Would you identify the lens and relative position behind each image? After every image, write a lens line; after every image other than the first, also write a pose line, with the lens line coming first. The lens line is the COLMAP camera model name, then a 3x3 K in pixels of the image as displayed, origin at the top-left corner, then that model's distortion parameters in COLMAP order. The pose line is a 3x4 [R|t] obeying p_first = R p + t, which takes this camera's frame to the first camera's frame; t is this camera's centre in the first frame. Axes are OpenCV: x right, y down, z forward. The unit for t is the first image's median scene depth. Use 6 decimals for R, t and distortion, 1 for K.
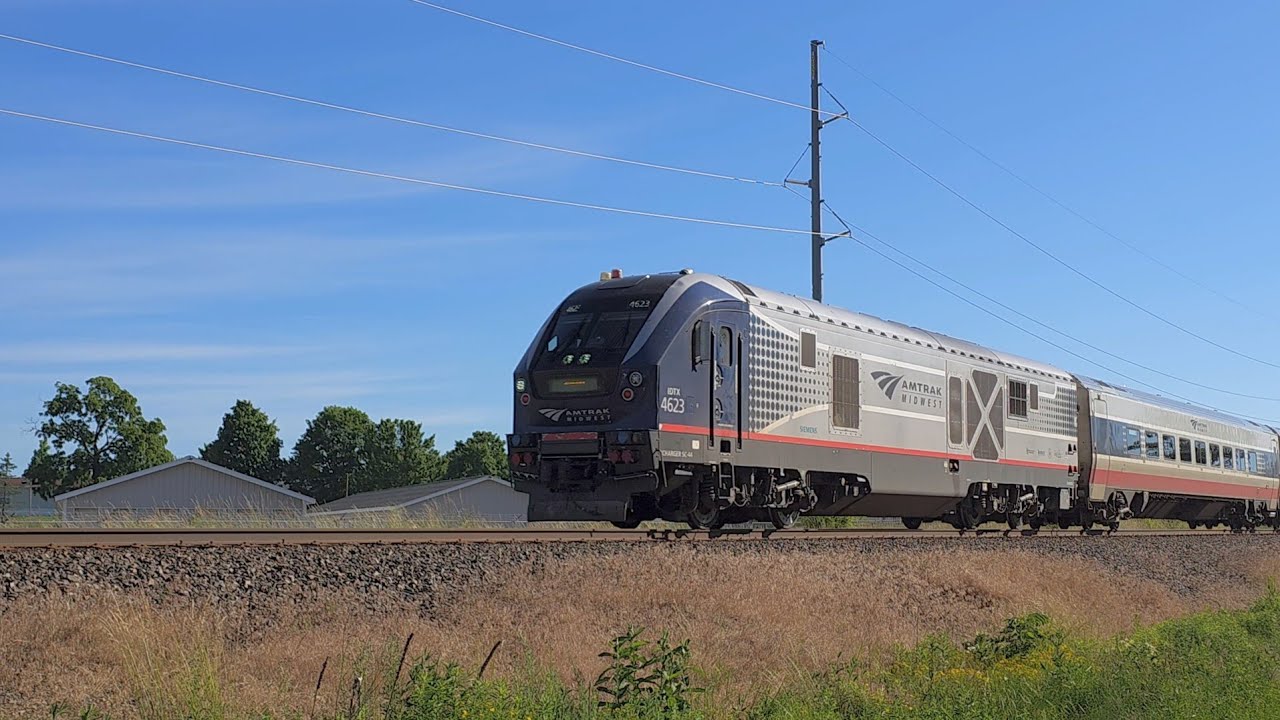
lens RADIAL K [[1626.6, 0, 637.6], [0, 1626.6, 368.6], [0, 0, 1]] dist [-0.016365, 0.000000]
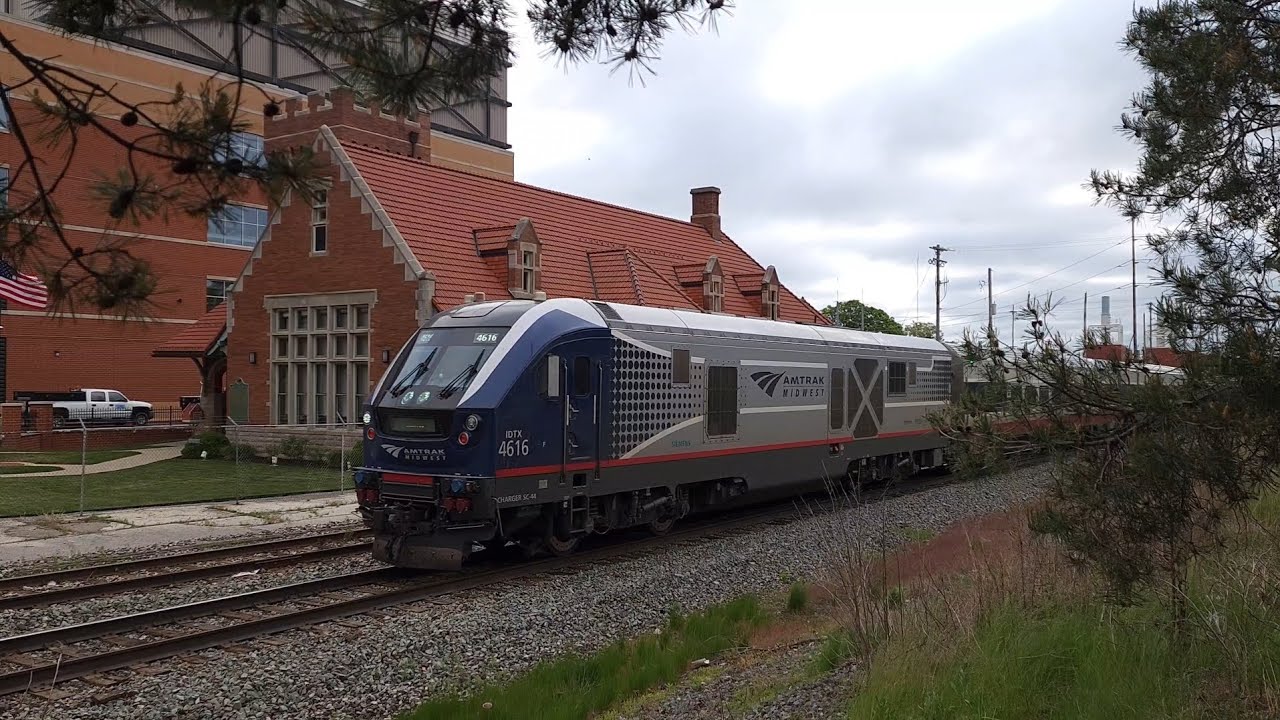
lens RADIAL K [[1092.6, 0, 639.2], [0, 1092.6, 351.9], [0, 0, 1]] dist [0.042805, 0.018507]
pose [[0.999660, 0.020849, -0.015630, 0.089447], [-0.019656, 0.997143, 0.072938, -0.070147], [0.017106, -0.072606, 0.997214, 0.323493]]
